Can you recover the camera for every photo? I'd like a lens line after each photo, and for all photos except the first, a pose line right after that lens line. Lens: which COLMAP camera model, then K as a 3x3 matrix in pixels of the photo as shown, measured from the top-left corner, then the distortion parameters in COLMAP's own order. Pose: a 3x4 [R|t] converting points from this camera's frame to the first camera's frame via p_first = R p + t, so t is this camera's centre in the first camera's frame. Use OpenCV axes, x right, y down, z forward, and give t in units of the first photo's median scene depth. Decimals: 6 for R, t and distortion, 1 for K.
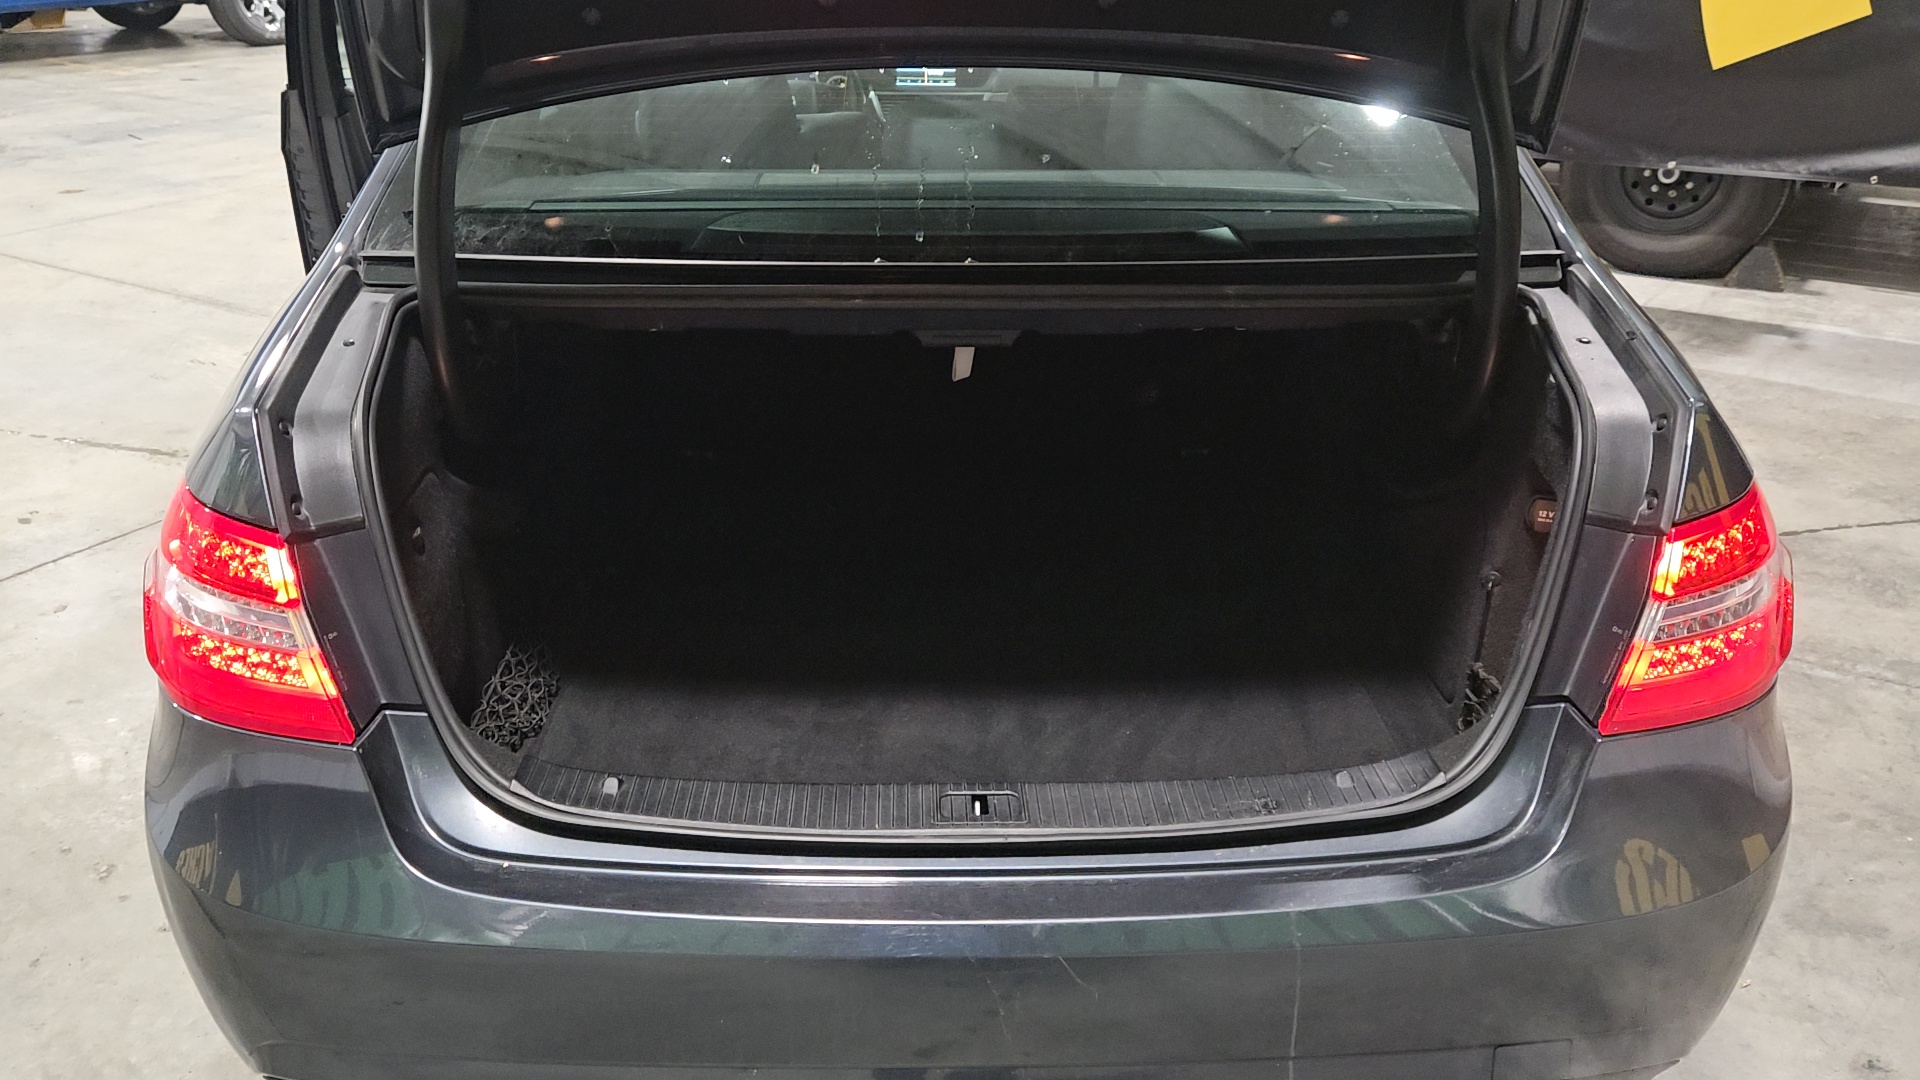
lens RADIAL K [[1588.2, 0, 941.8], [0, 1588.2, 540.8], [0, 0, 1]] dist [0.019322, -0.010943]
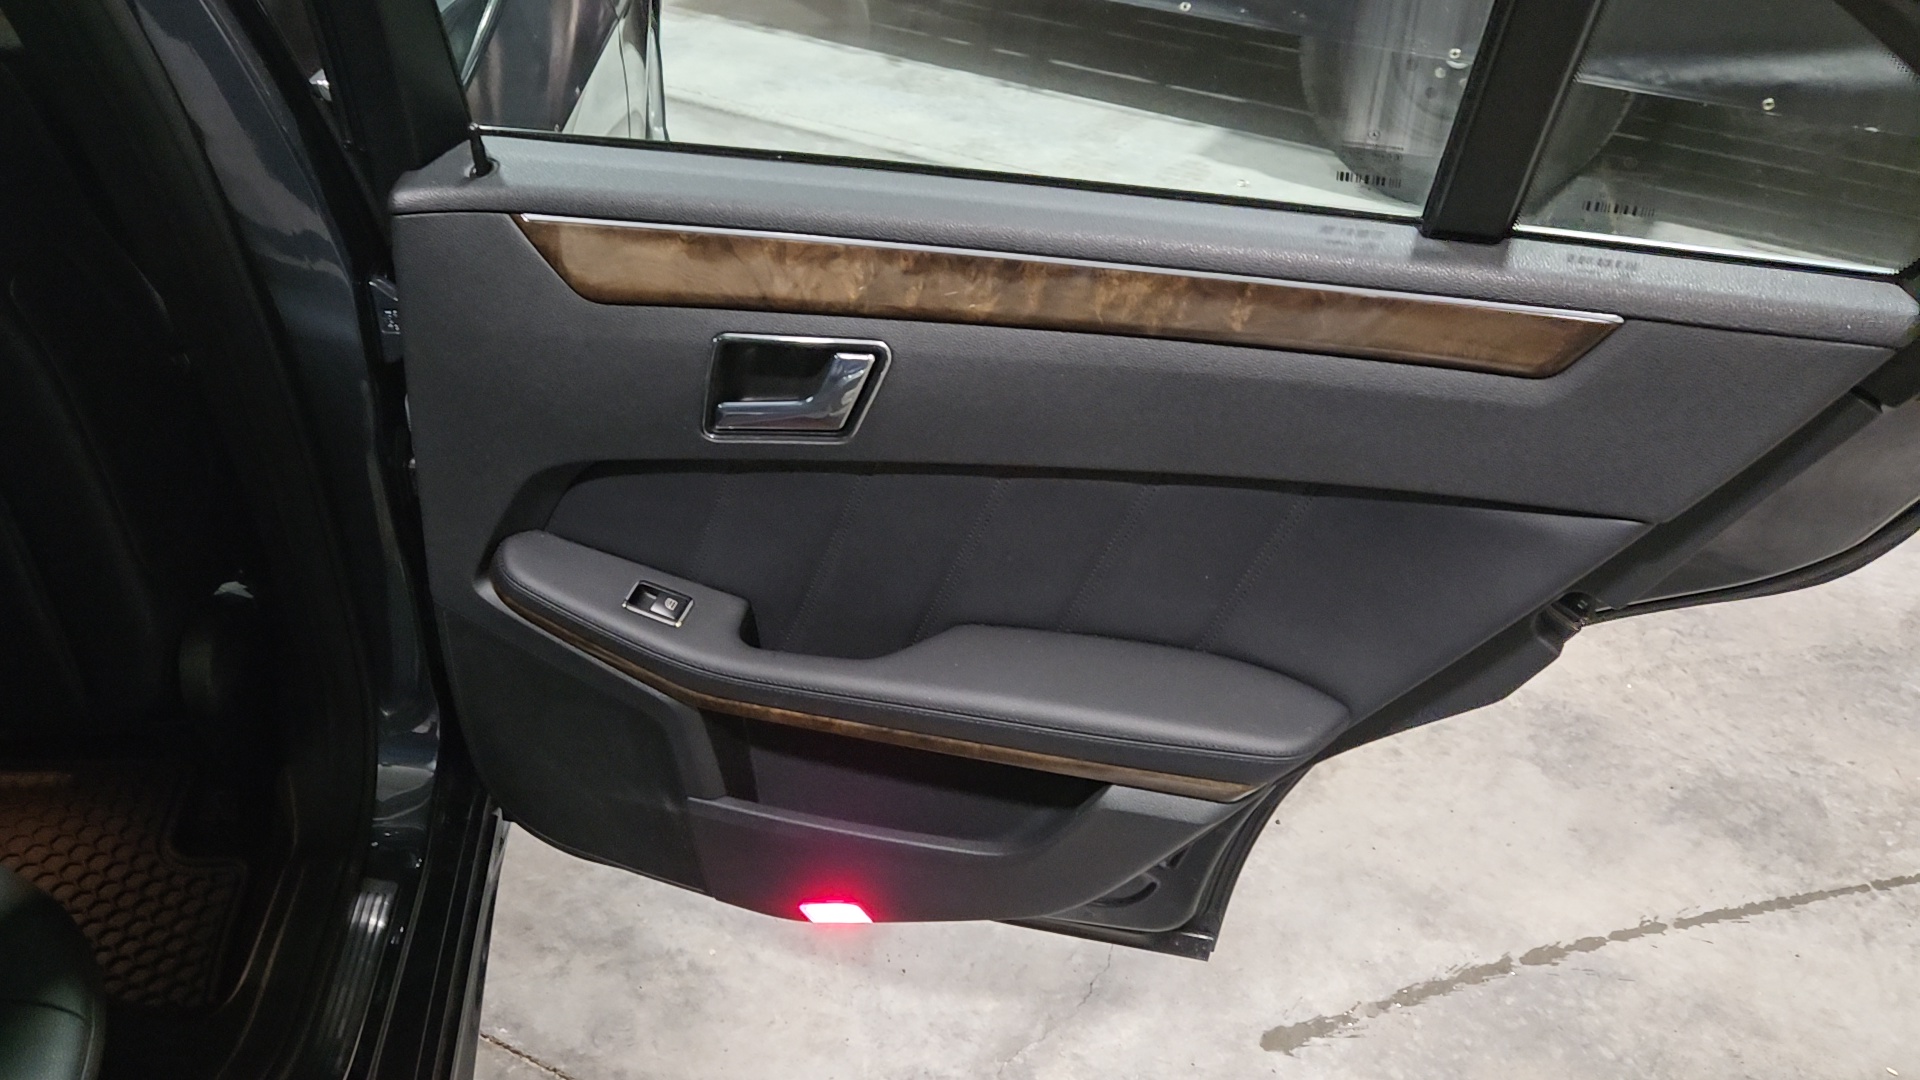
lens RADIAL K [[1554.3, 0, 960.0], [0, 1554.3, 540.0], [0, 0, 1]] dist [0.006455, 0.001398]
pose [[0.996526, 0.005106, 0.083123, 0.233820], [-0.018840, 0.986064, 0.165297, -0.155680], [-0.081121, -0.166289, 0.982735, 0.423238]]
